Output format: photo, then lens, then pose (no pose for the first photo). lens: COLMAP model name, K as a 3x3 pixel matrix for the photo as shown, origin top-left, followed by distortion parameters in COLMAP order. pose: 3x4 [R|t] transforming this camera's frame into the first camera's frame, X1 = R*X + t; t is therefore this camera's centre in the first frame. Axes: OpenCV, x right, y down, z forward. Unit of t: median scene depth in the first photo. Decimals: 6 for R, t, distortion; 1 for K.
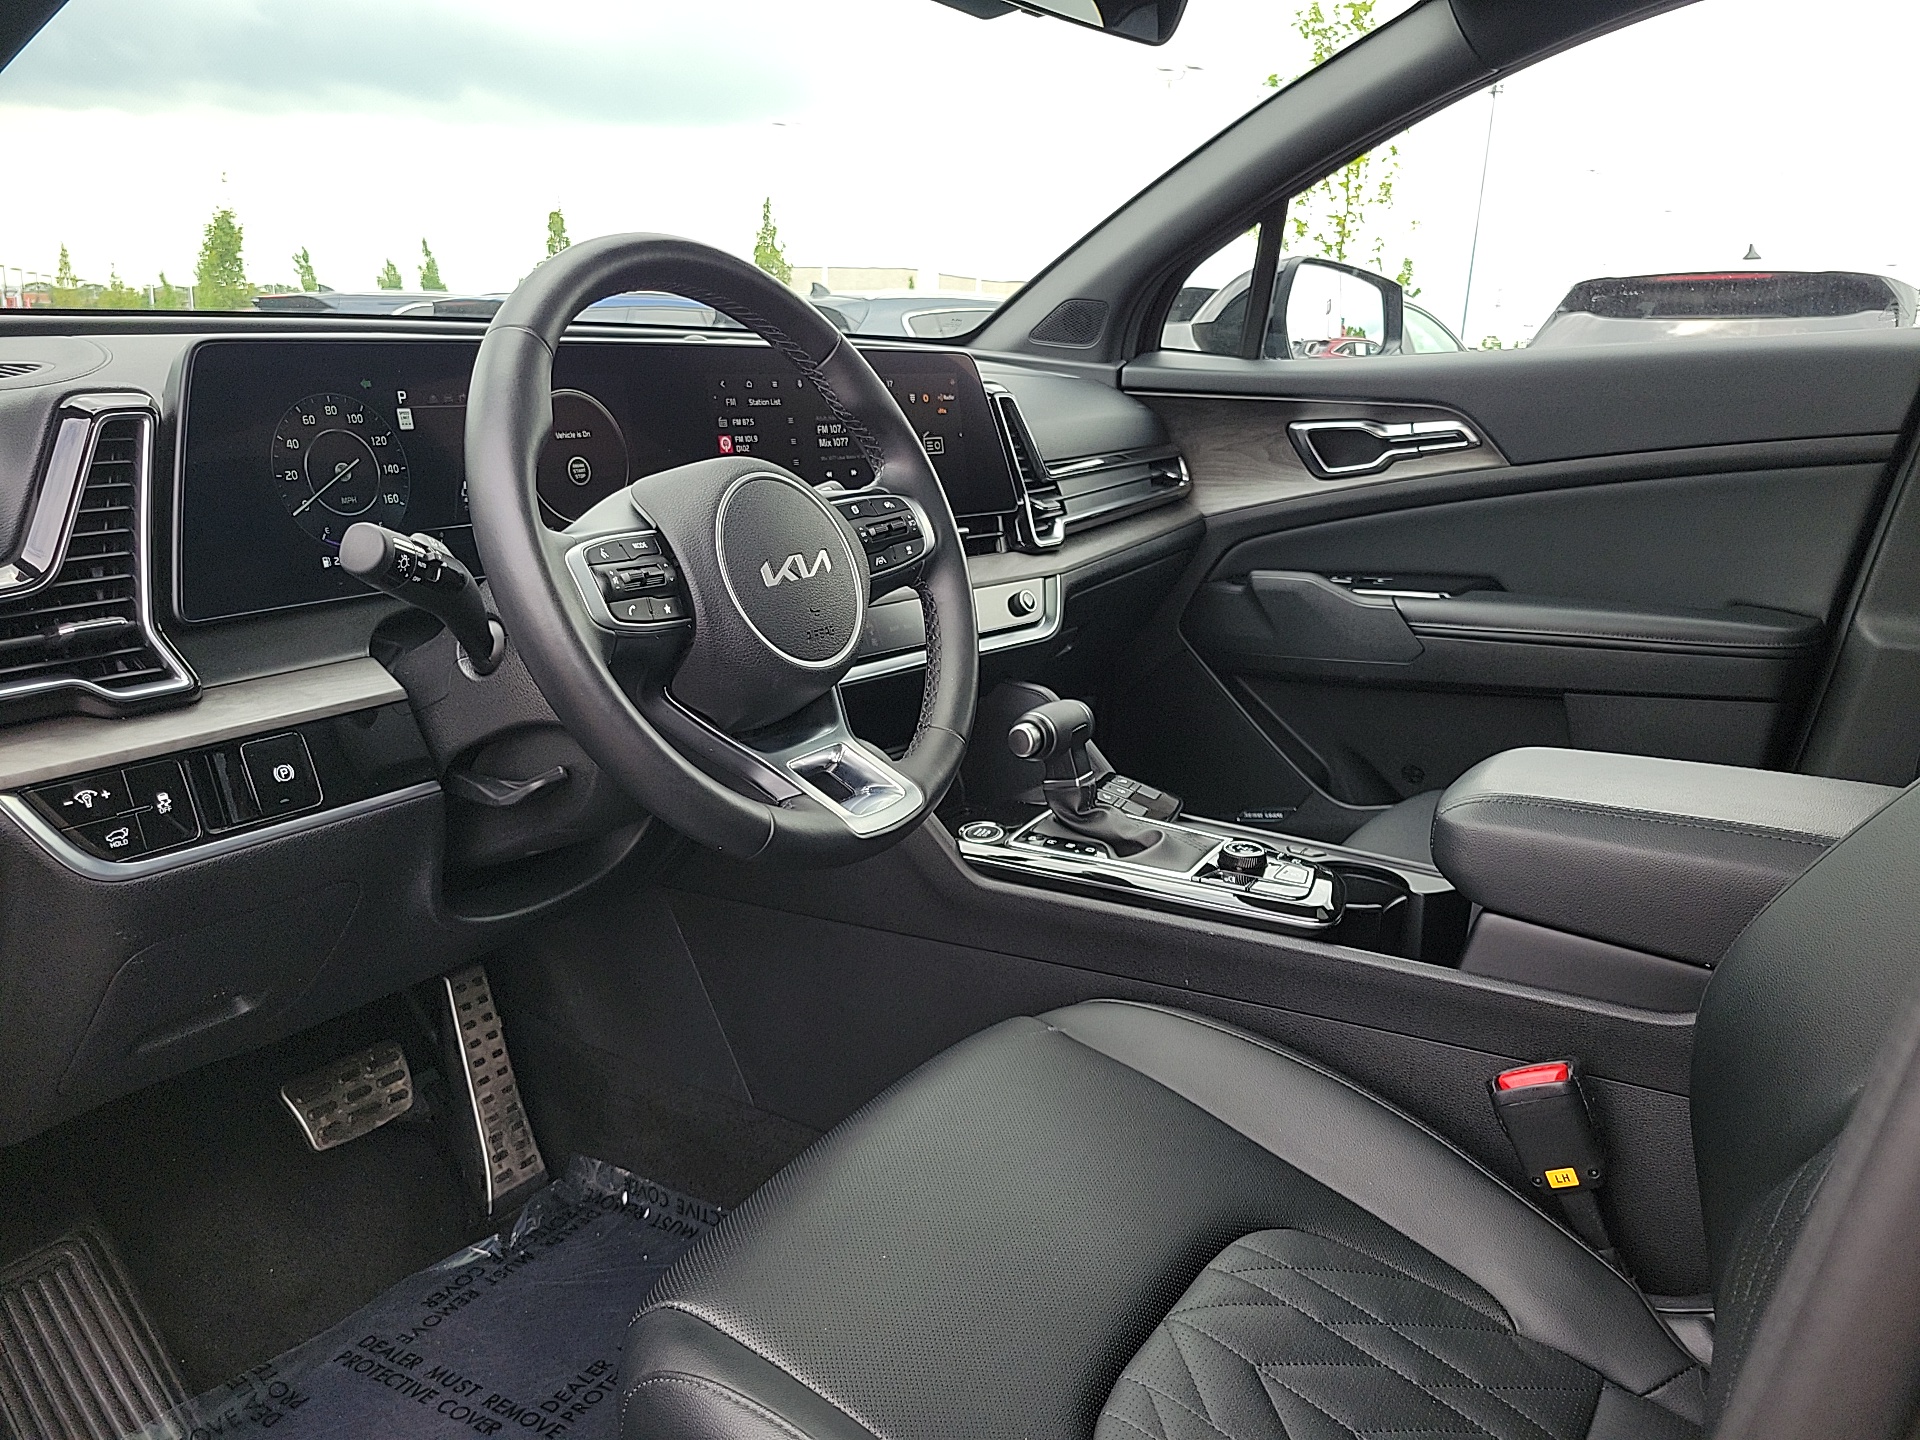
lens RADIAL K [[1454.7, 0, 956.4], [0, 1454.7, 728.9], [0, 0, 1]] dist [0.039843, -0.029651]
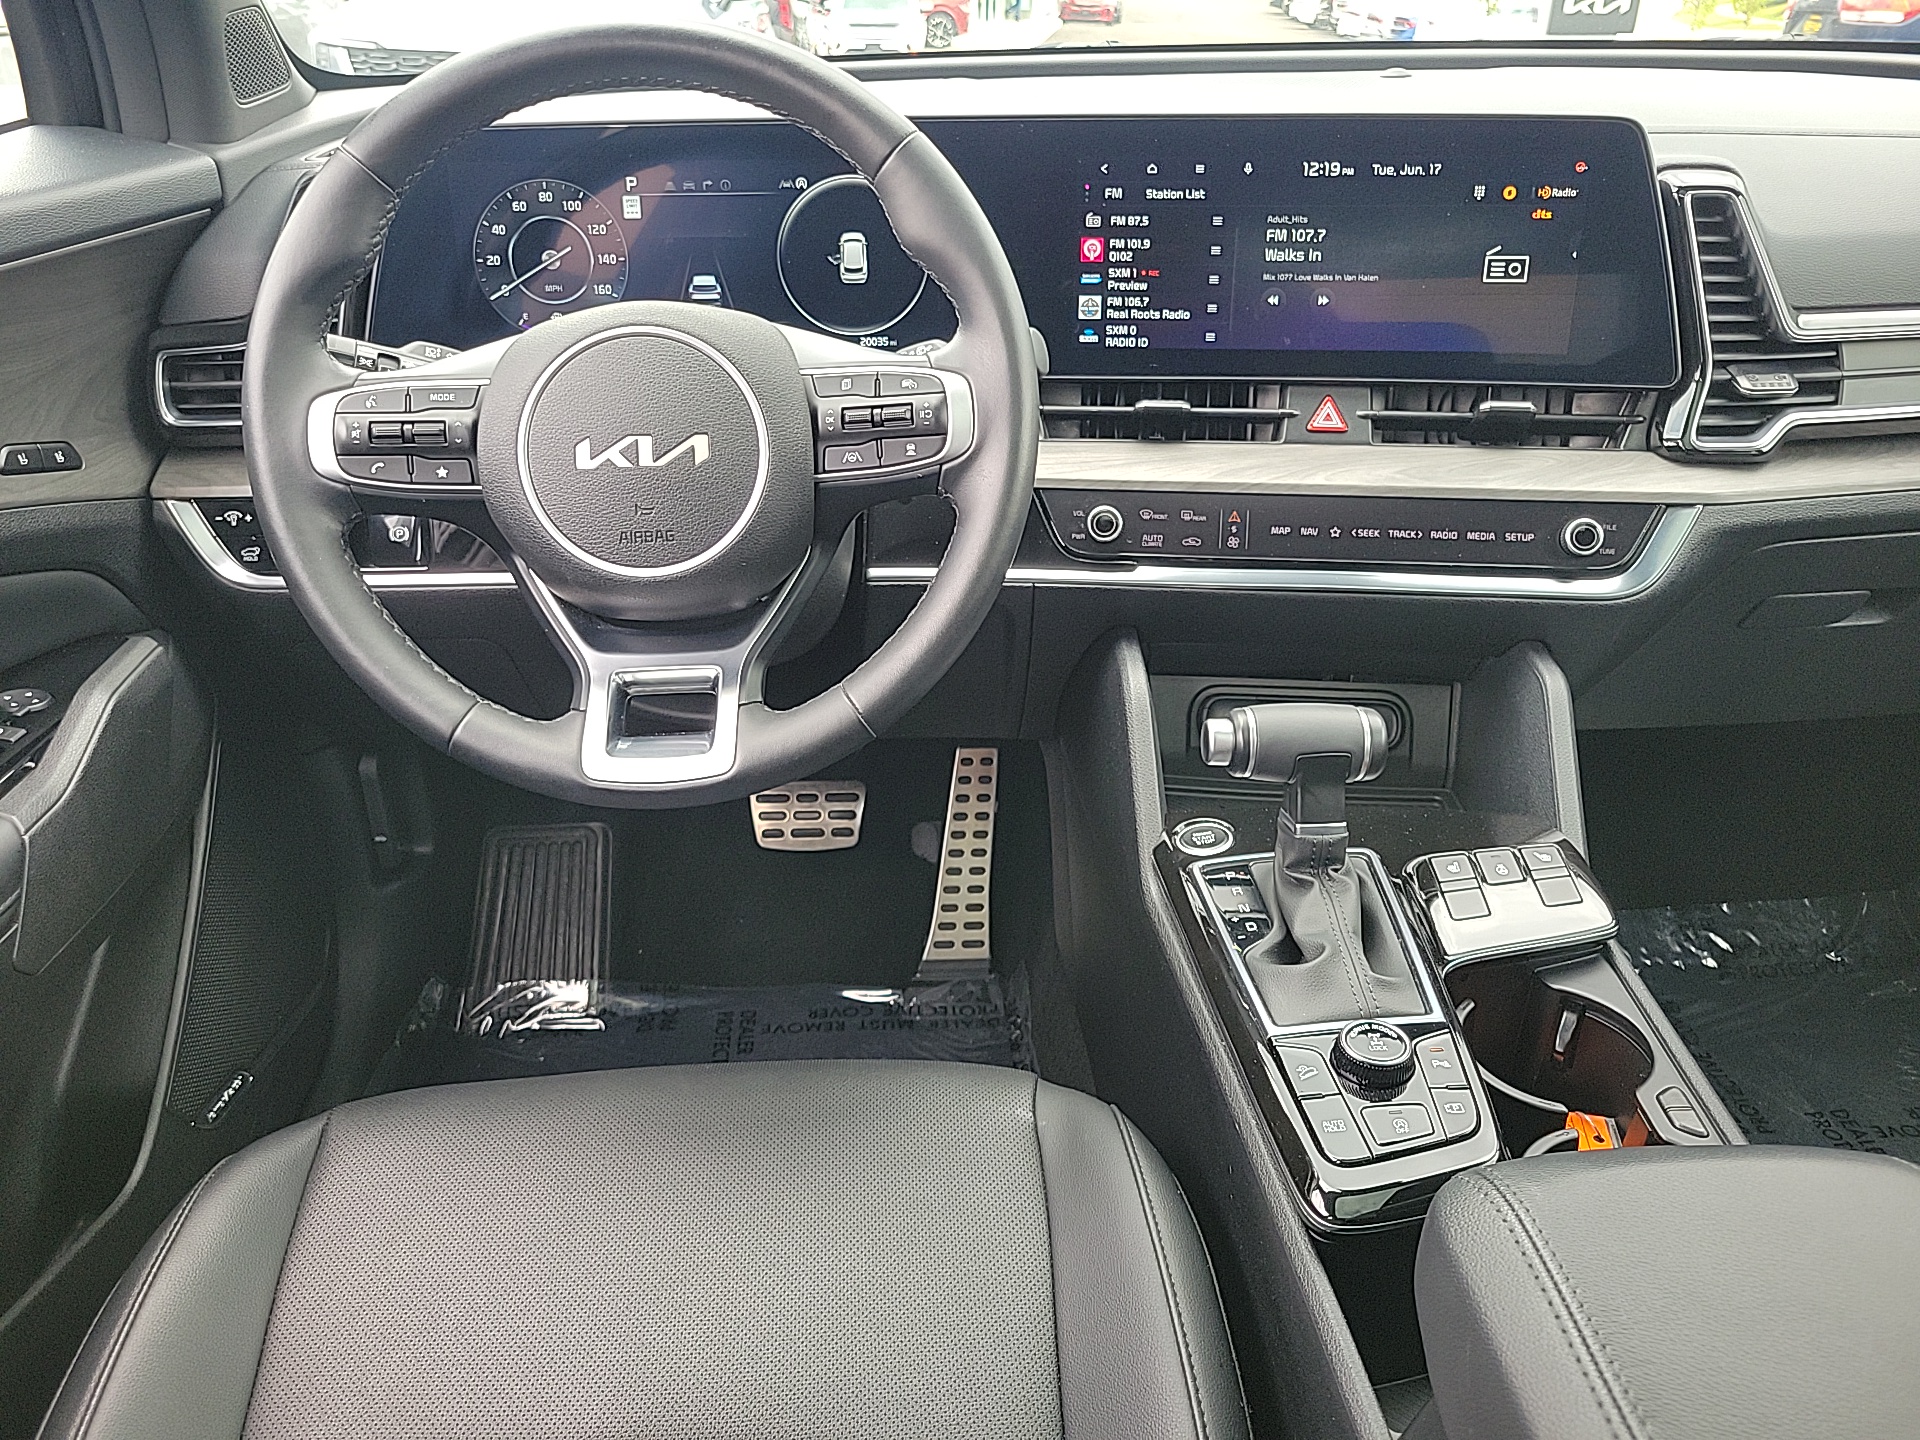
lens RADIAL K [[1454.7, 0, 949.9], [0, 1454.7, 712.1], [0, 0, 1]] dist [0.039843, -0.029651]
pose [[0.555581, 0.353452, -0.752596, 0.403283], [-0.190640, 0.935186, 0.298470, -0.154067], [0.809312, -0.022349, 0.586954, 0.398016]]
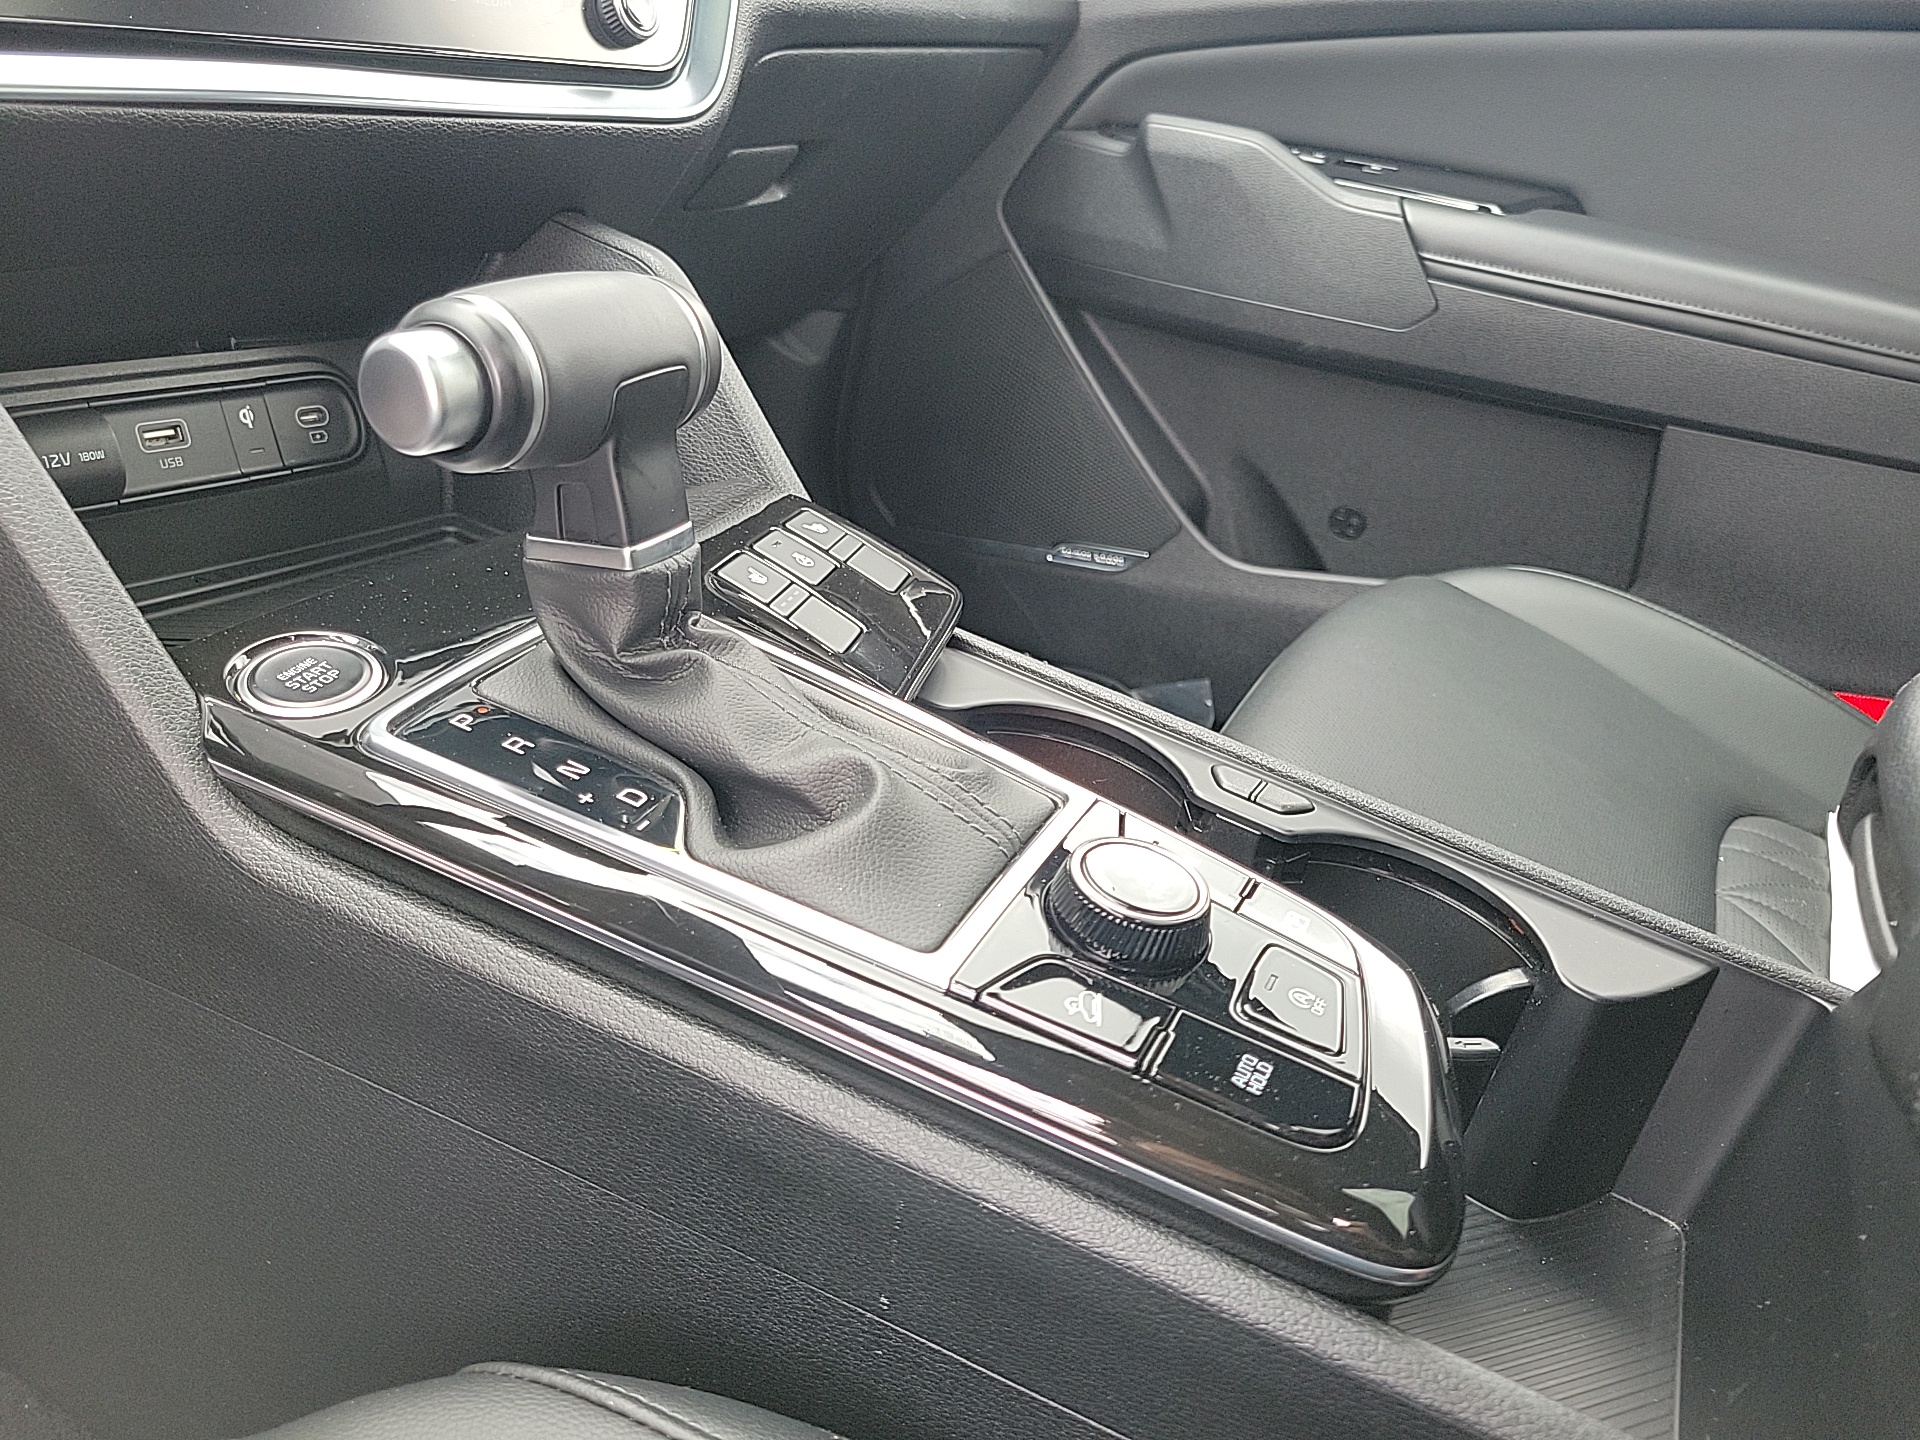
lens RADIAL K [[1454.7, 0, 969.6], [0, 1454.7, 702.2], [0, 0, 1]] dist [0.039843, -0.029651]
pose [[0.979927, 0.099383, 0.172816, 0.086739], [-0.136168, 0.966824, 0.216123, -0.008243], [-0.145604, -0.235317, 0.960950, 0.577546]]
